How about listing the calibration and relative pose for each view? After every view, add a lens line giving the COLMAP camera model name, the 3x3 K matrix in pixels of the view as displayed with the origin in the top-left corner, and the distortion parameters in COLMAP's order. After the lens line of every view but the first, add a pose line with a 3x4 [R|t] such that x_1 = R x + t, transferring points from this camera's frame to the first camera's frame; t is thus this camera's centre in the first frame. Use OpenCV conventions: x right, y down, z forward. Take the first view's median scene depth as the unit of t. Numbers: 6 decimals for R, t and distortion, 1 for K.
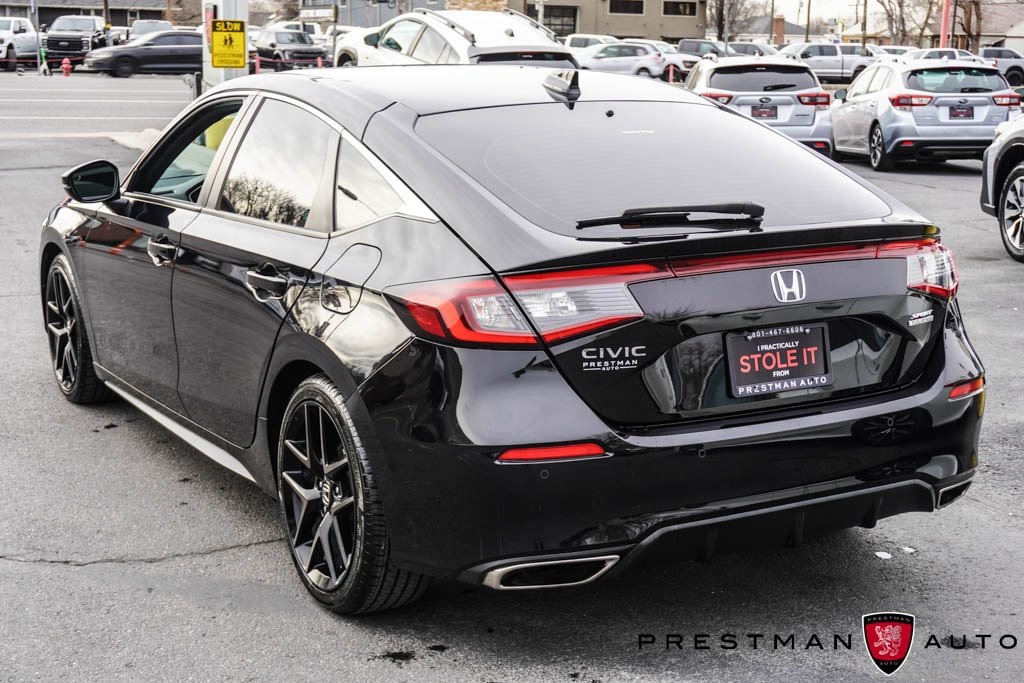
lens RADIAL K [[1558.1, 0, 507.9], [0, 1558.1, 334.6], [0, 0, 1]] dist [0.026081, 0.000000]
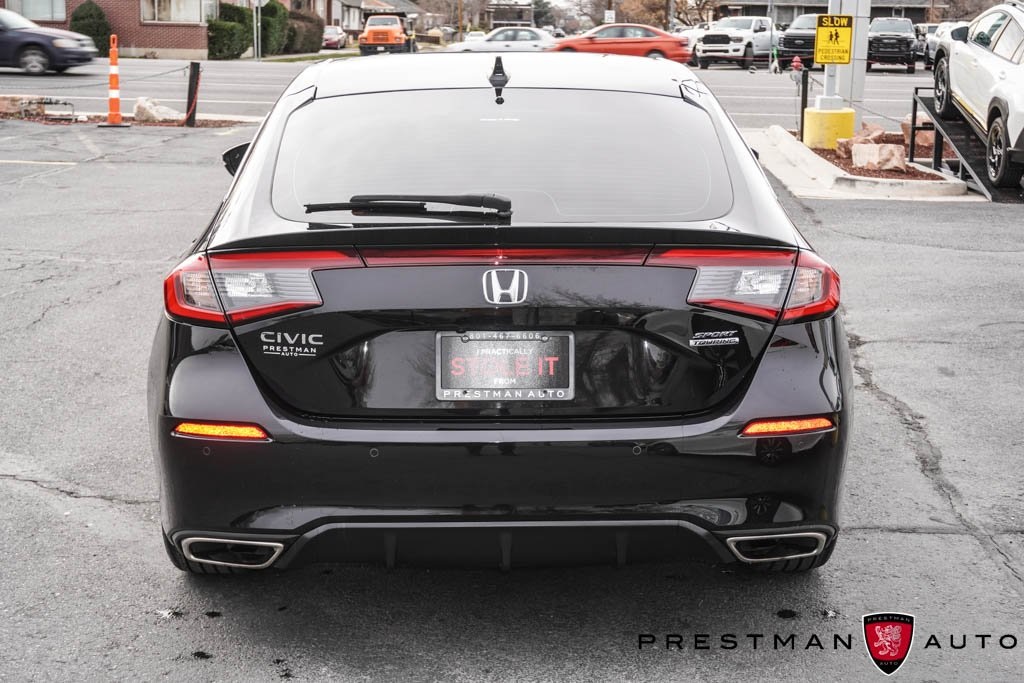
lens RADIAL K [[1558.1, 0, 502.2], [0, 1558.1, 351.8], [0, 0, 1]] dist [0.026081, 0.000000]
pose [[0.872820, 0.094764, -0.478753, 0.617403], [-0.089522, 0.995410, 0.033822, -0.023724], [0.479761, 0.013338, 0.877298, 0.188203]]
